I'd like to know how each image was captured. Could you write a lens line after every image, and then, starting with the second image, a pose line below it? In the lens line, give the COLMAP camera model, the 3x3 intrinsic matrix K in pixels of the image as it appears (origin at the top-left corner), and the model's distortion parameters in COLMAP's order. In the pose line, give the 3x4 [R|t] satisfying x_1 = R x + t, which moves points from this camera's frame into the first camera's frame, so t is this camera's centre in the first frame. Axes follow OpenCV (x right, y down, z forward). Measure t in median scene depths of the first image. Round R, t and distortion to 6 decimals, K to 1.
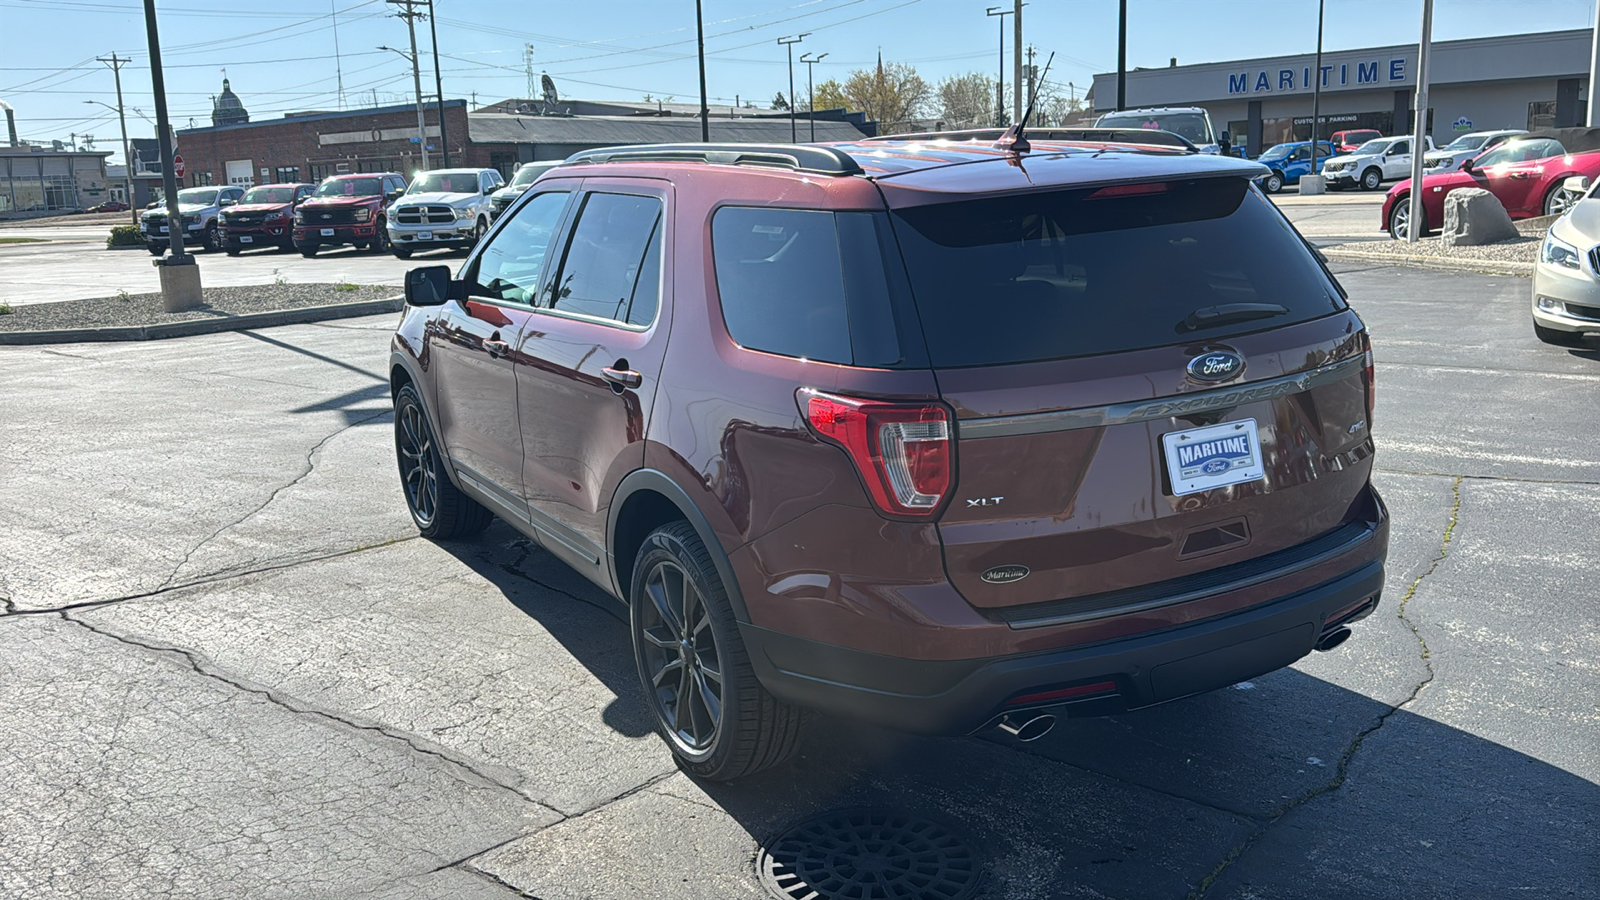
lens RADIAL K [[1355.4, 0, 797.5], [0, 1355.4, 455.3], [0, 0, 1]] dist [0.136201, -0.239478]
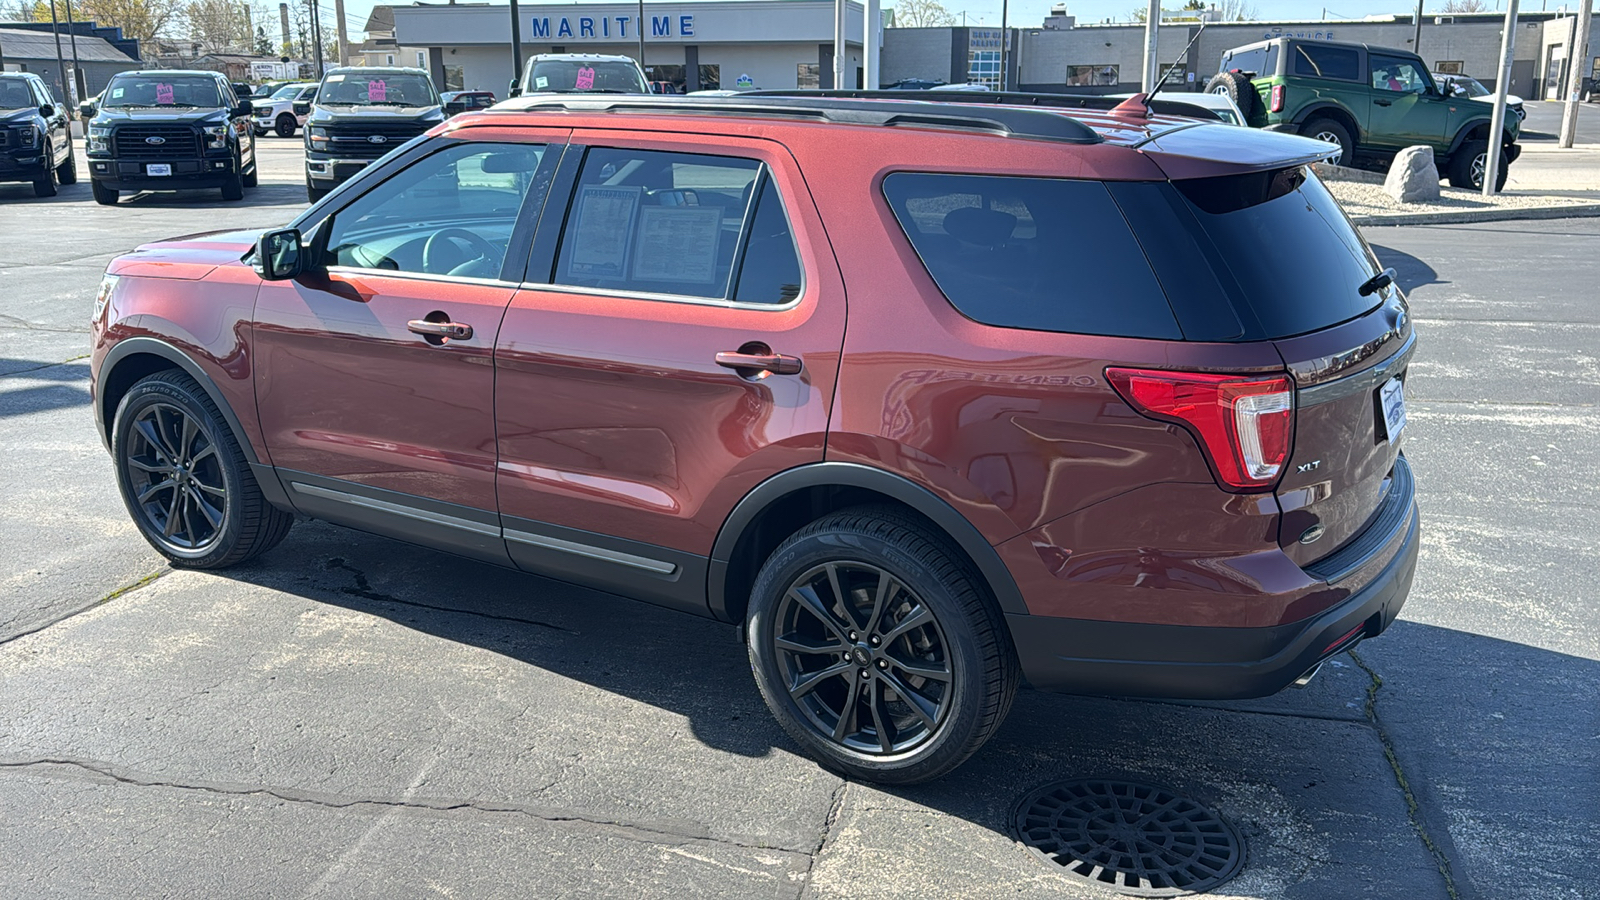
lens RADIAL K [[1355.4, 0, 797.5], [0, 1355.4, 455.3], [0, 0, 1]] dist [0.136201, -0.239478]
pose [[0.870767, -0.088311, 0.483700, -0.137599], [0.067547, 0.995897, 0.060226, -0.012425], [-0.487034, -0.019770, 0.873159, 0.053680]]
